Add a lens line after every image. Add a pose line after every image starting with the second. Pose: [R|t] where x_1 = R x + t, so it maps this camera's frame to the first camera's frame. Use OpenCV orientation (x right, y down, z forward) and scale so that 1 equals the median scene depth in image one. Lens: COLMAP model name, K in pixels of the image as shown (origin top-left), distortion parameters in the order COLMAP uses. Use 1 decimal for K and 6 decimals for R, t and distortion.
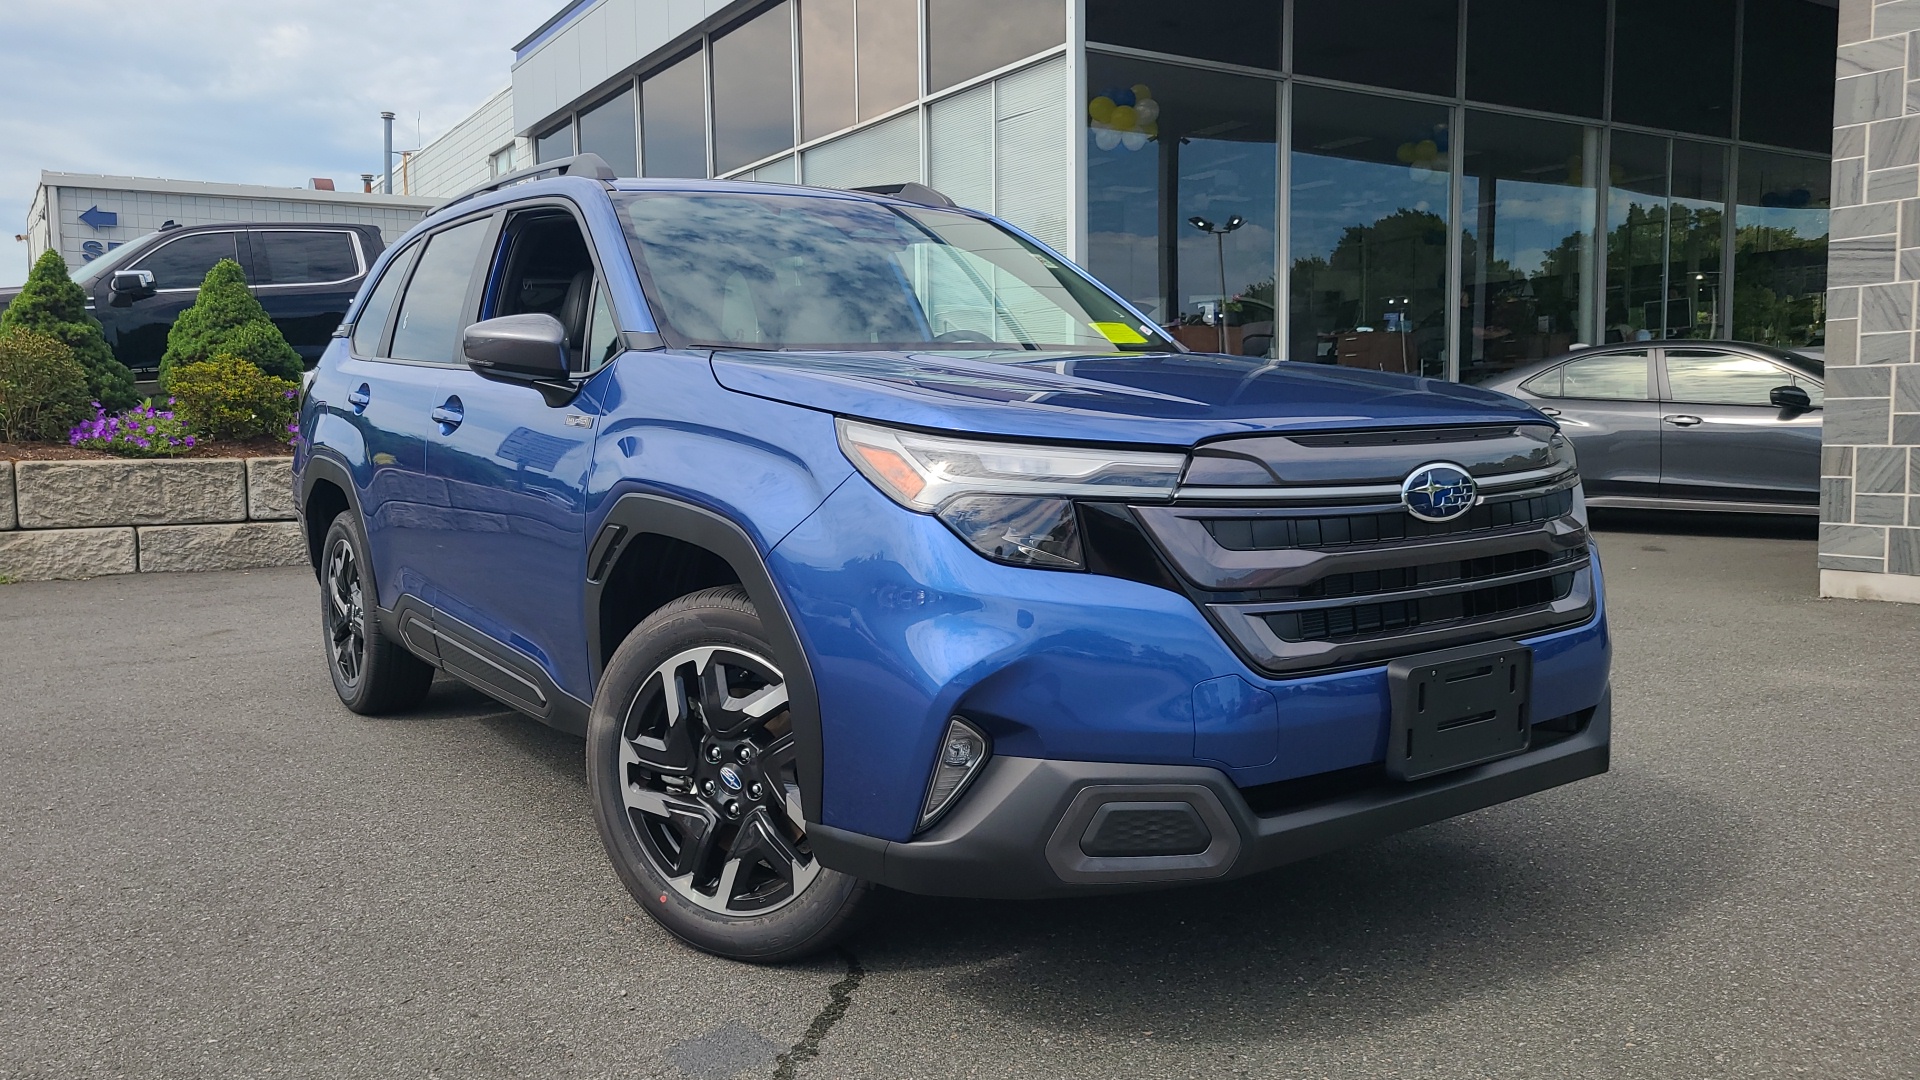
lens RADIAL K [[1453.2, 0, 960.0], [0, 1453.2, 540.0], [0, 0, 1]] dist [0.071105, -0.063122]
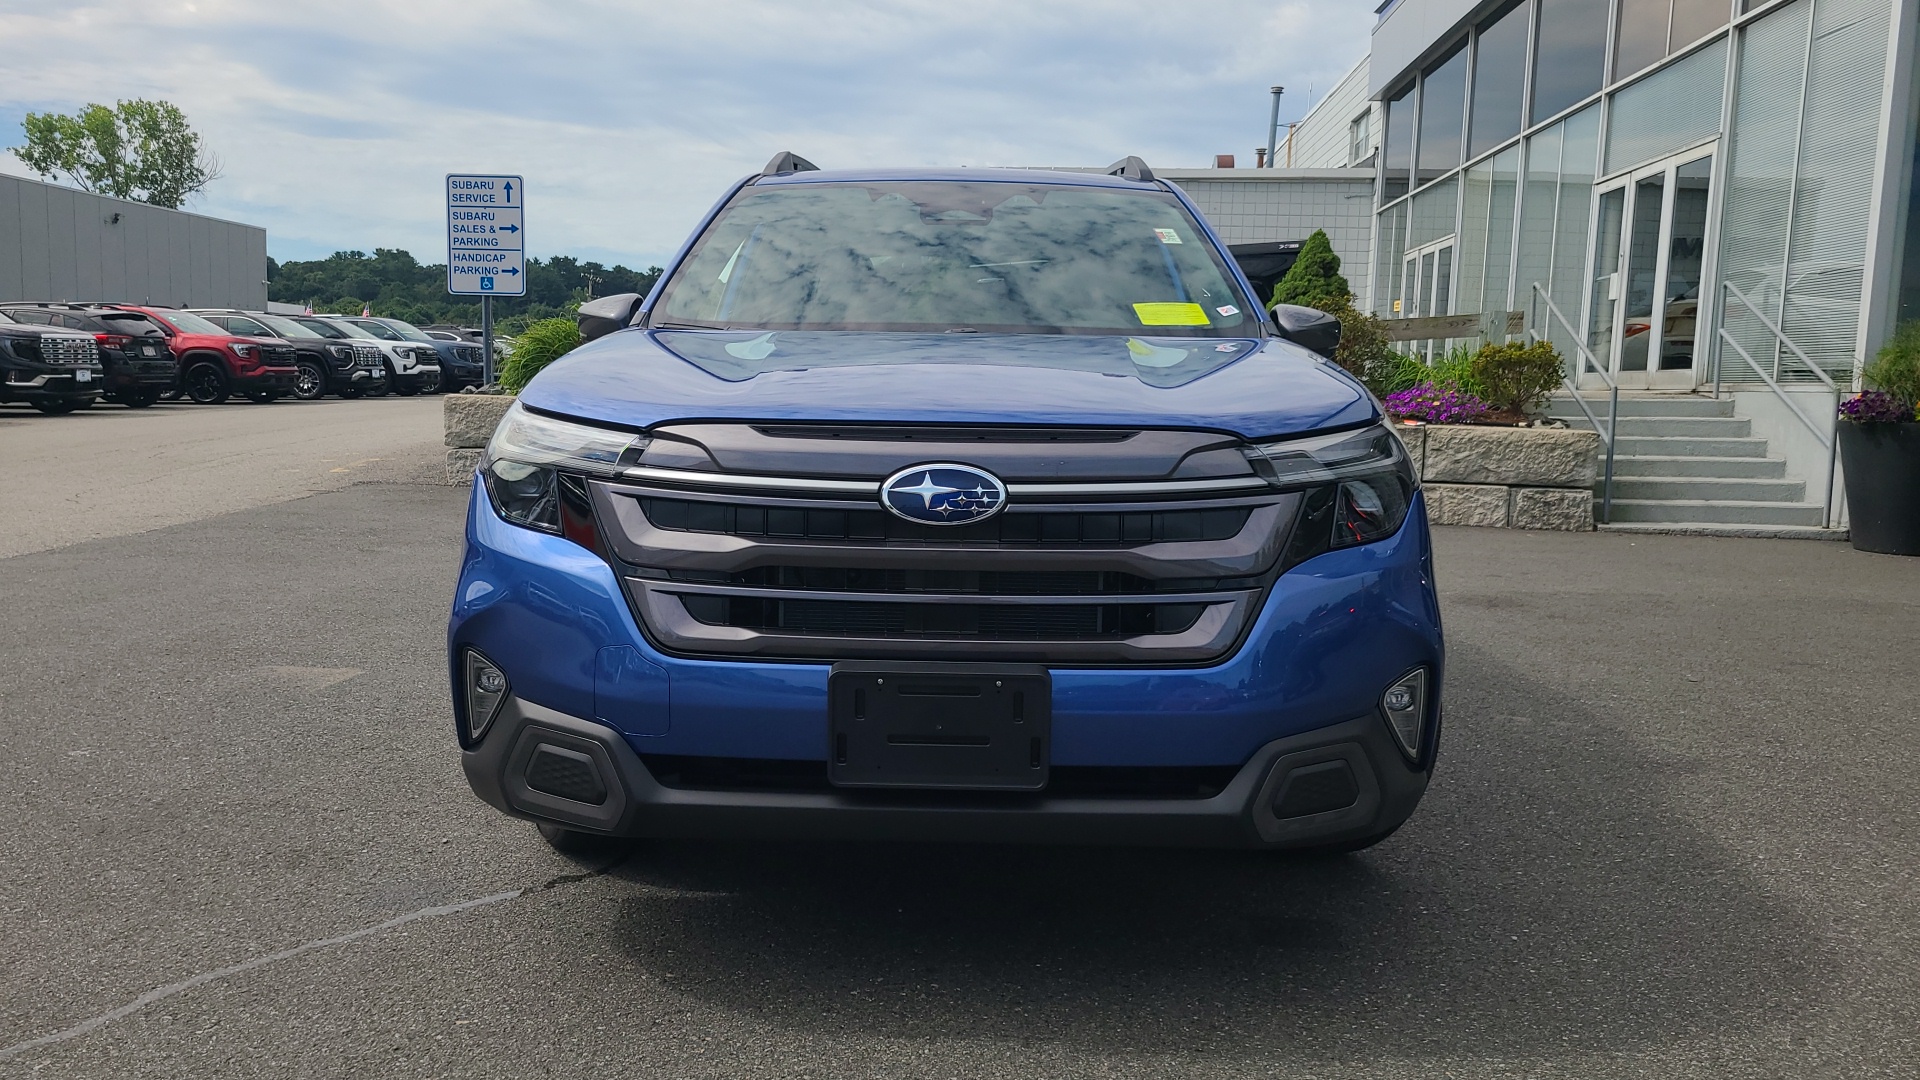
lens RADIAL K [[1468.6, 0, 927.4], [0, 1468.6, 543.3], [0, 0, 1]] dist [0.065175, -0.049400]
pose [[0.800636, 0.101869, -0.590427, 0.872475], [-0.088019, 0.994746, 0.052271, -0.049663], [0.592650, 0.010119, 0.805396, 0.234853]]
